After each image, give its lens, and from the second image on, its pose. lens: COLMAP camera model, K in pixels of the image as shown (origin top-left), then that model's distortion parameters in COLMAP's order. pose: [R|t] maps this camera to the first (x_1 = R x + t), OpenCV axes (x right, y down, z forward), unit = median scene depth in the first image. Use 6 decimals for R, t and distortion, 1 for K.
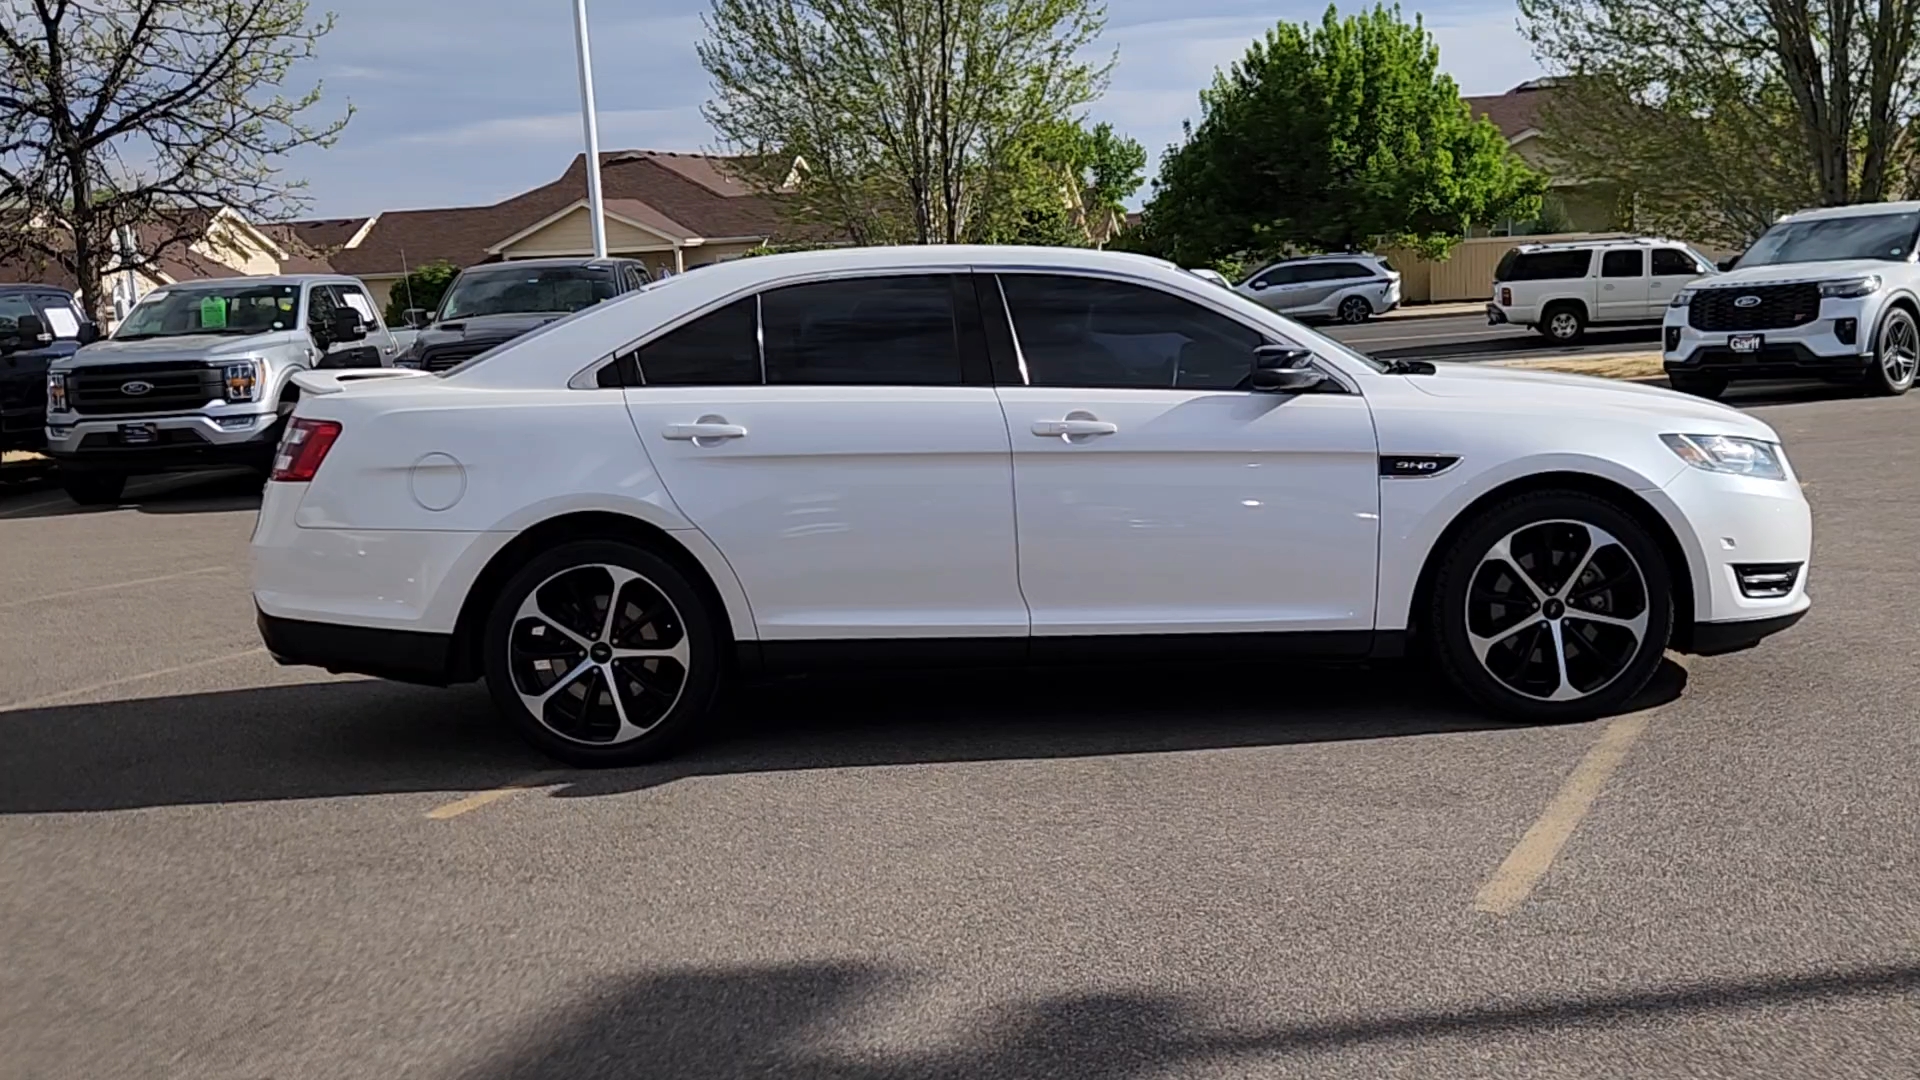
lens RADIAL K [[1974.3, 0, 949.5], [0, 1974.3, 544.5], [0, 0, 1]] dist [0.030465, -0.007773]
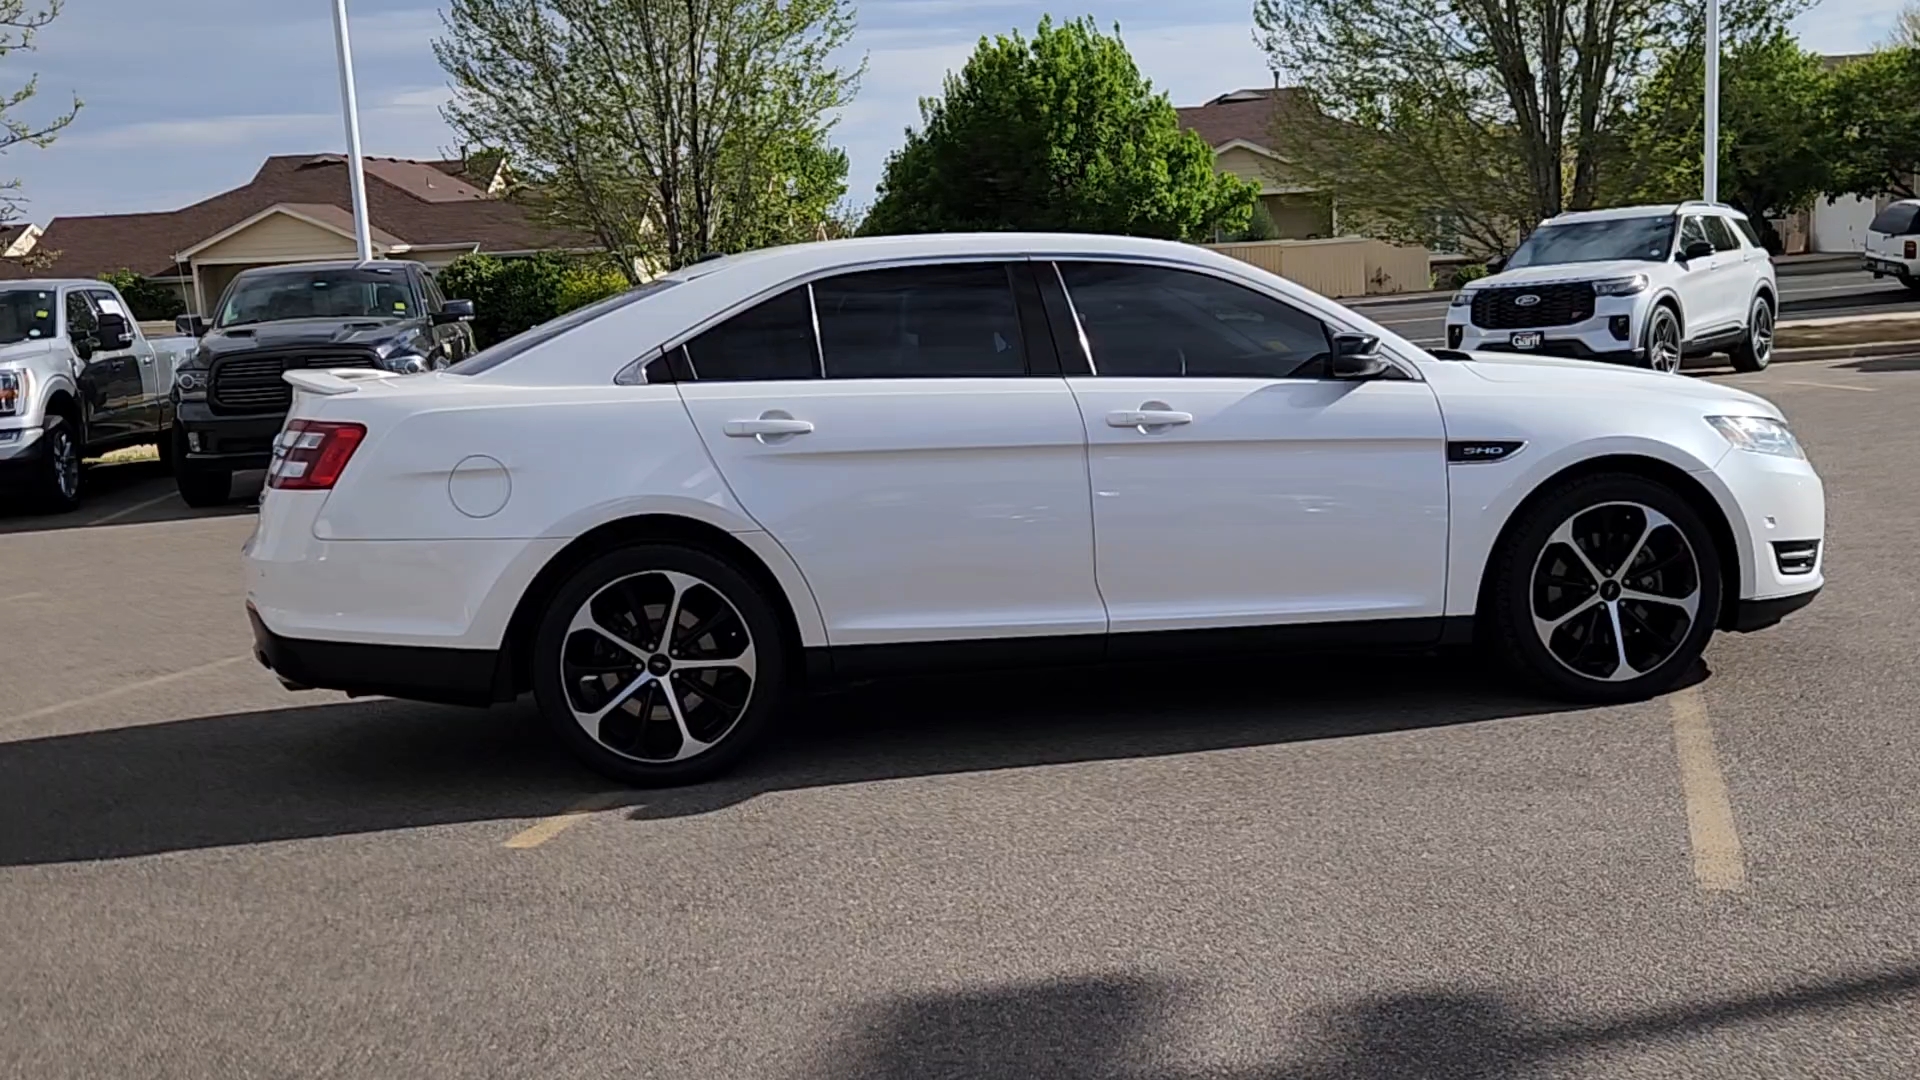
lens RADIAL K [[1973.4, 0, 941.5], [0, 1973.4, 549.7], [0, 0, 1]] dist [0.027480, 0.000642]
pose [[0.988243, -0.024340, 0.150941, -0.185027], [0.024596, 0.999697, 0.000176, 0.003122], [-0.150900, 0.003539, 0.988543, 0.050412]]
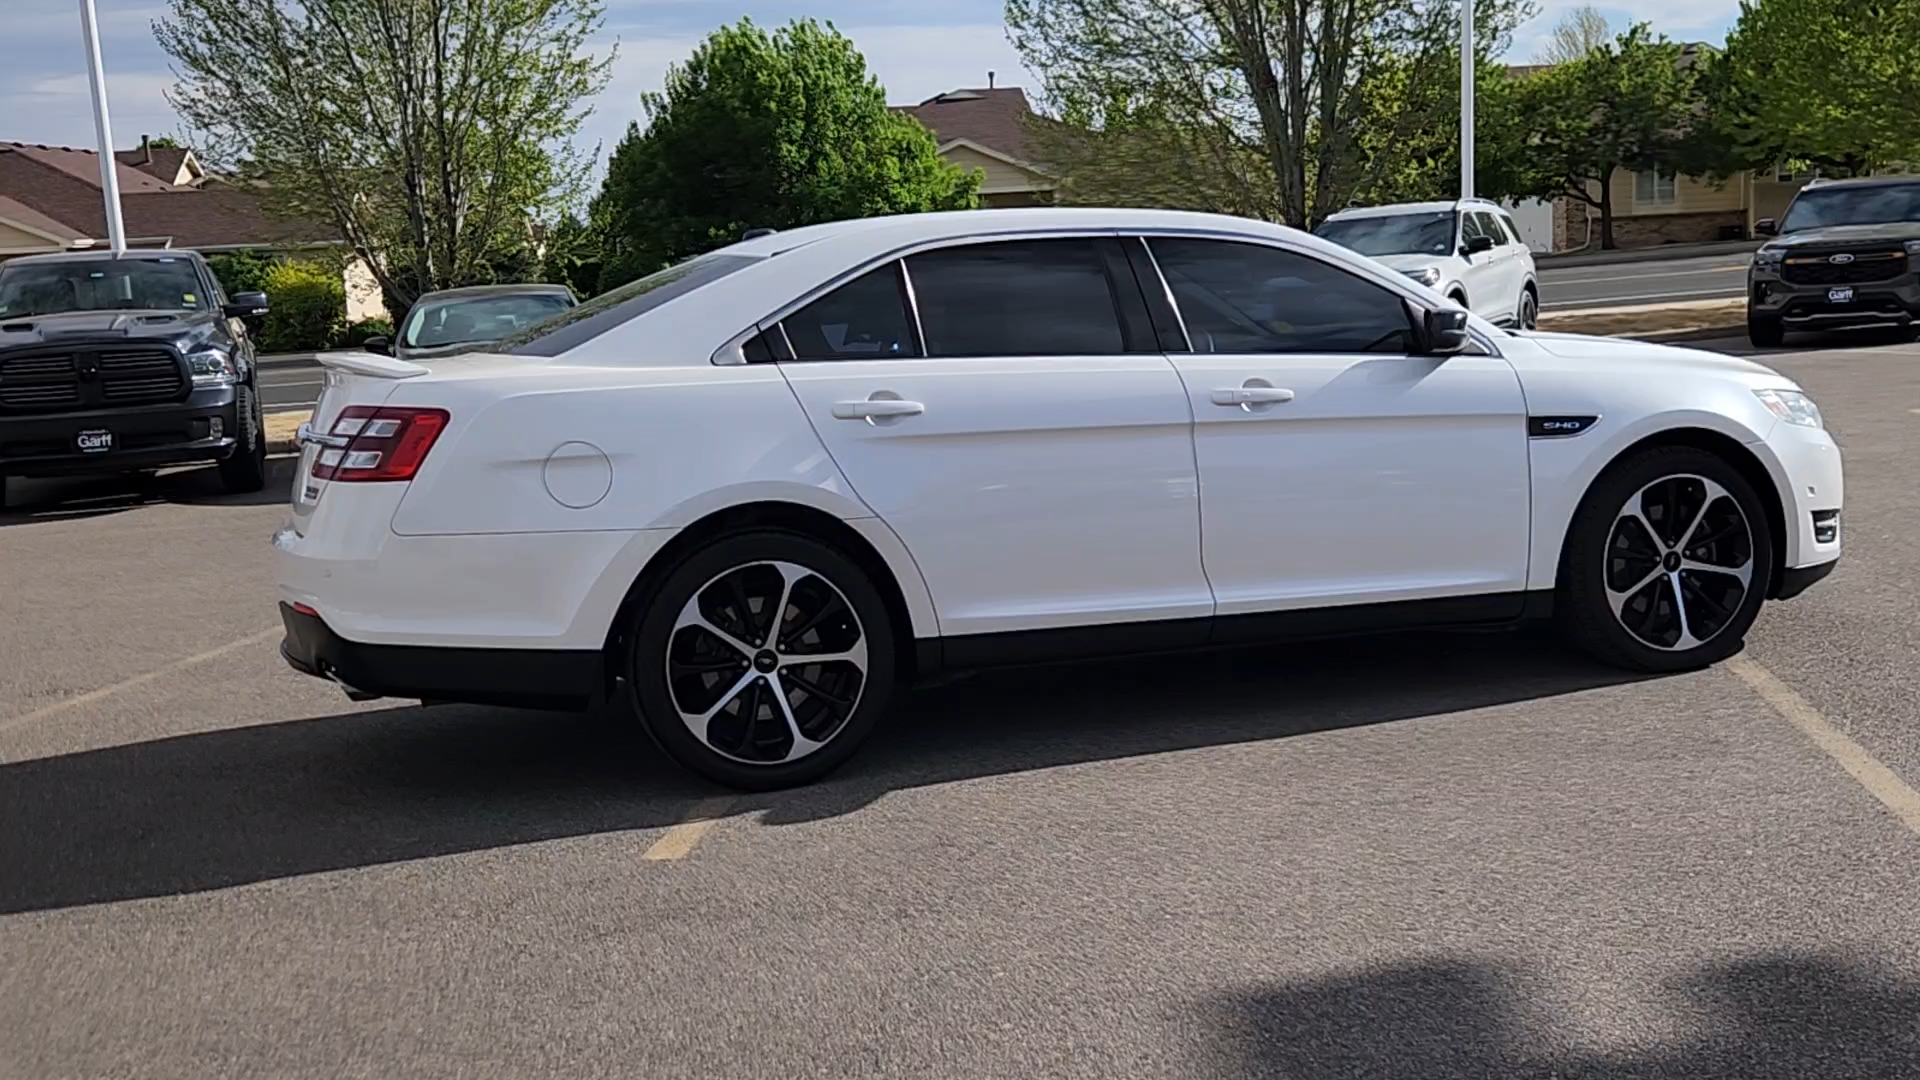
lens RADIAL K [[1973.4, 0, 941.5], [0, 1973.4, 549.7], [0, 0, 1]] dist [0.027480, 0.000642]
pose [[0.952552, -0.044938, 0.301041, -0.368362], [0.045311, 0.998956, 0.005744, 0.003205], [-0.300985, 0.008169, 0.953594, 0.128544]]
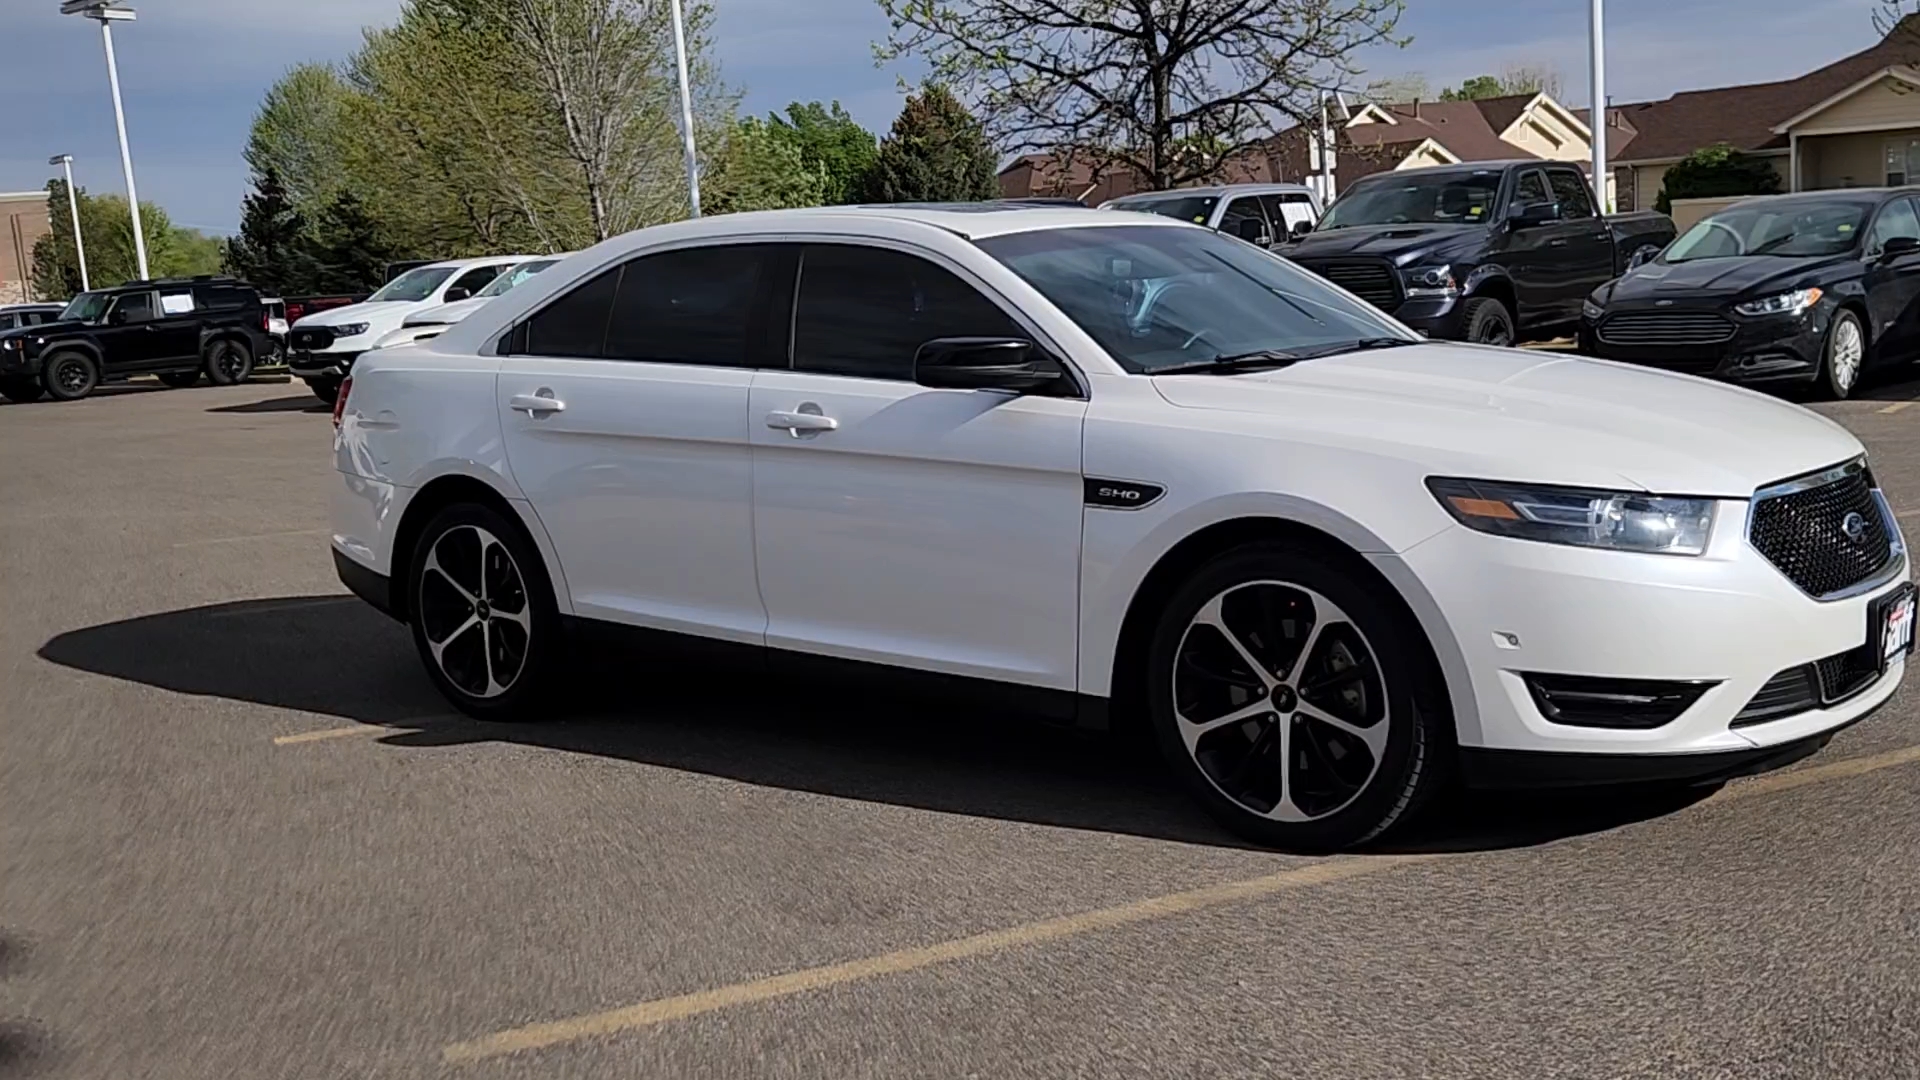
lens RADIAL K [[1974.3, 0, 949.5], [0, 1974.3, 544.5], [0, 0, 1]] dist [0.030465, -0.007773]
pose [[0.781361, 0.094763, -0.616842, 0.660564], [-0.058338, 0.995167, 0.078986, -0.076977], [0.621346, -0.025731, 0.783114, 0.336386]]
